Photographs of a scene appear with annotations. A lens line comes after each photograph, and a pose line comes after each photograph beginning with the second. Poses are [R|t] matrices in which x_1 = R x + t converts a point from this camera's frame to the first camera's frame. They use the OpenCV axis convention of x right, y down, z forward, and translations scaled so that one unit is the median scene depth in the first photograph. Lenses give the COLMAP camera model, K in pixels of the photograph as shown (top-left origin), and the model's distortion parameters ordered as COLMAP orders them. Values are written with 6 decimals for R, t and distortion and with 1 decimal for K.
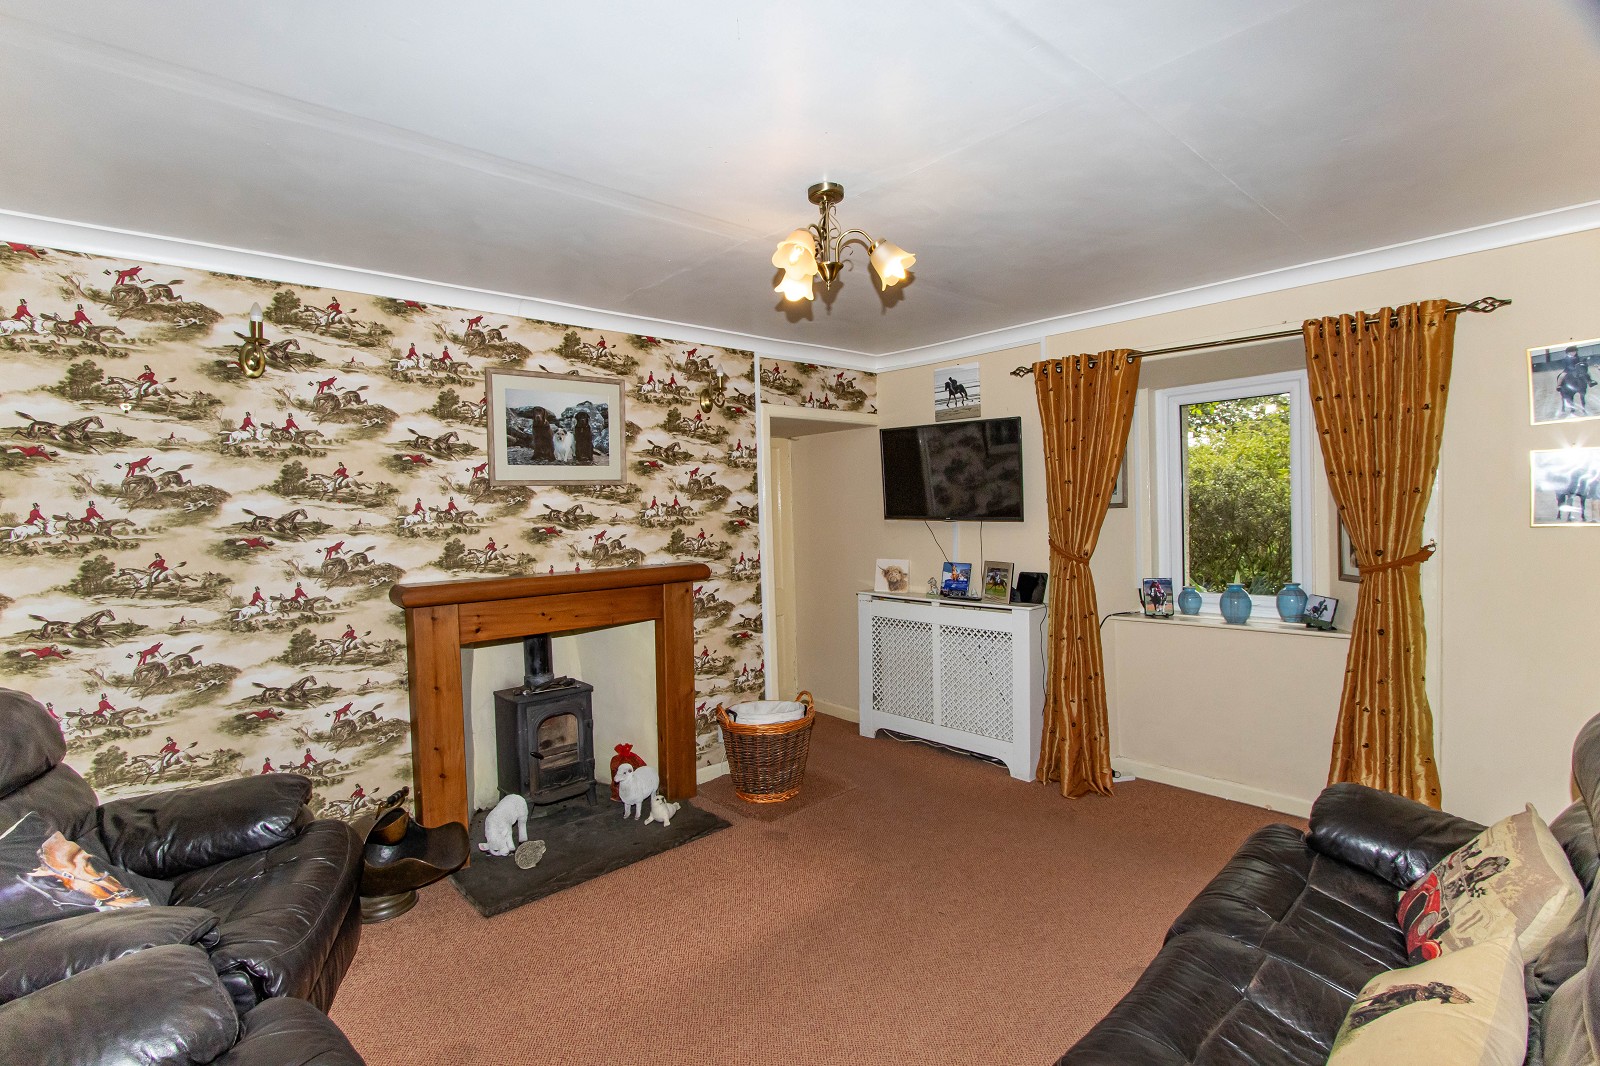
lens RADIAL K [[765.1, 0, 798.7], [0, 765.1, 529.7], [0, 0, 1]] dist [-0.000643, -0.000011]
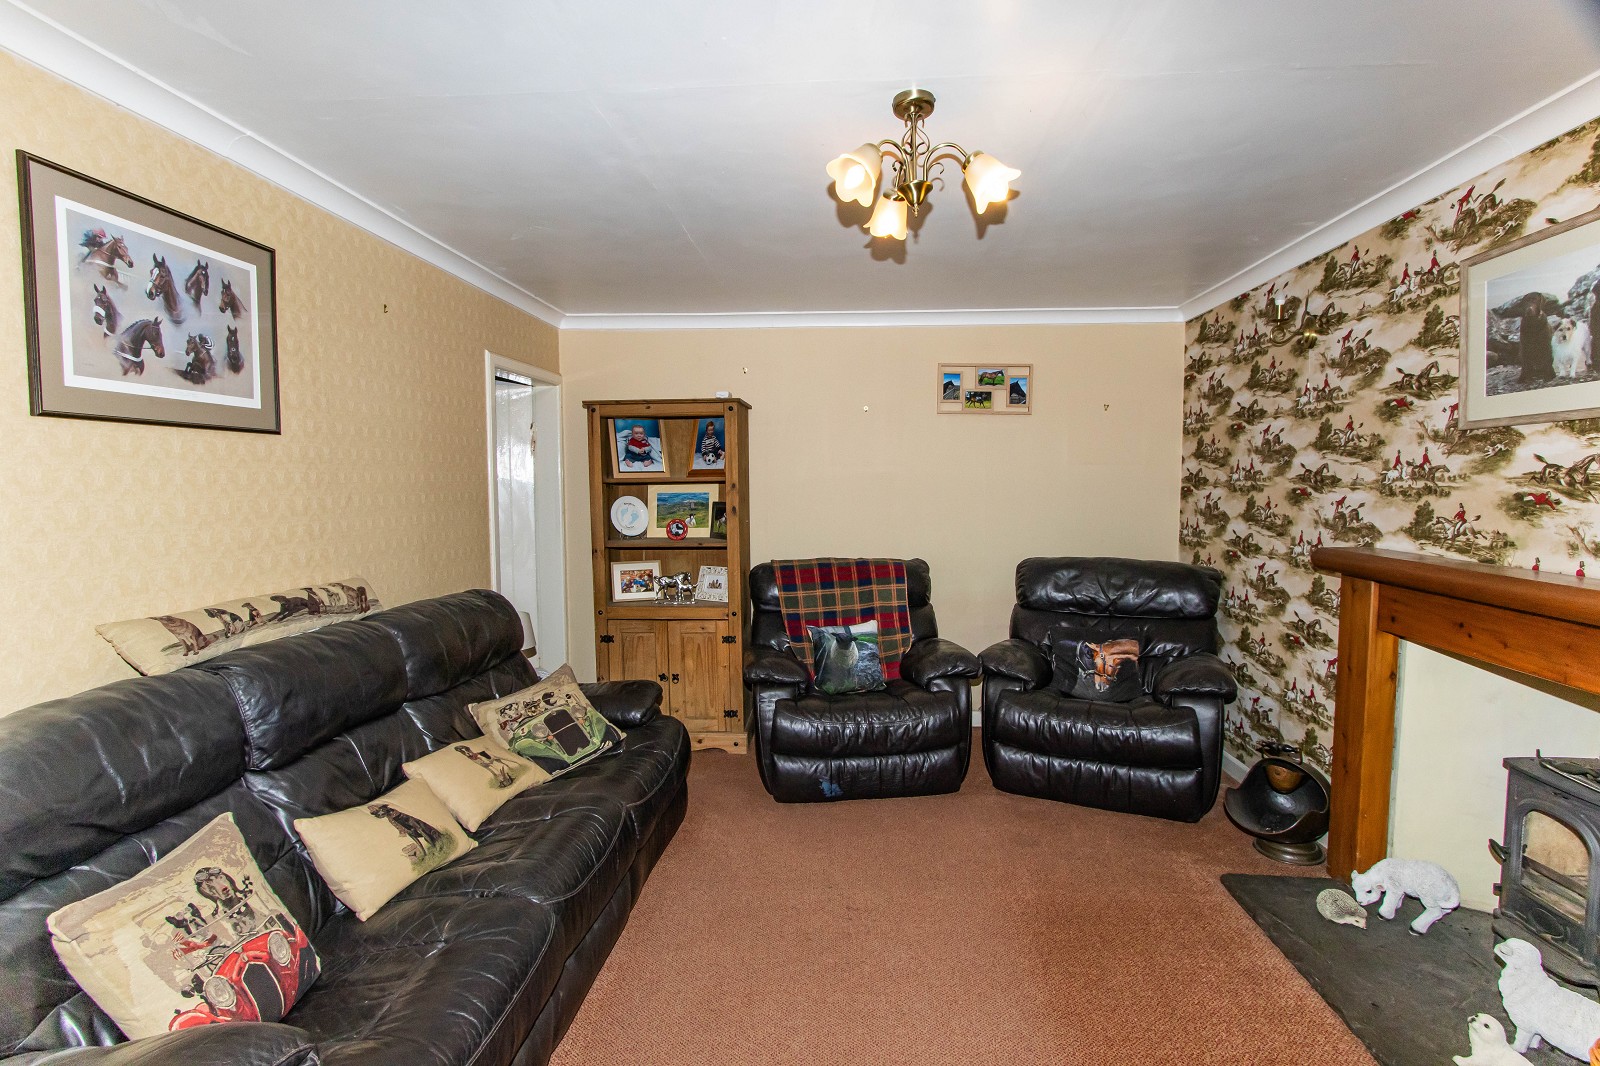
lens RADIAL K [[765.1, 0, 799.2], [0, 765.1, 528.2], [0, 0, 1]] dist [-0.000643, -0.000011]
pose [[-0.742424, 0.069010, -0.666366, 0.516205], [0.000953, 0.994788, 0.101961, -0.039054], [0.669929, 0.075063, -0.738620, 1.098800]]
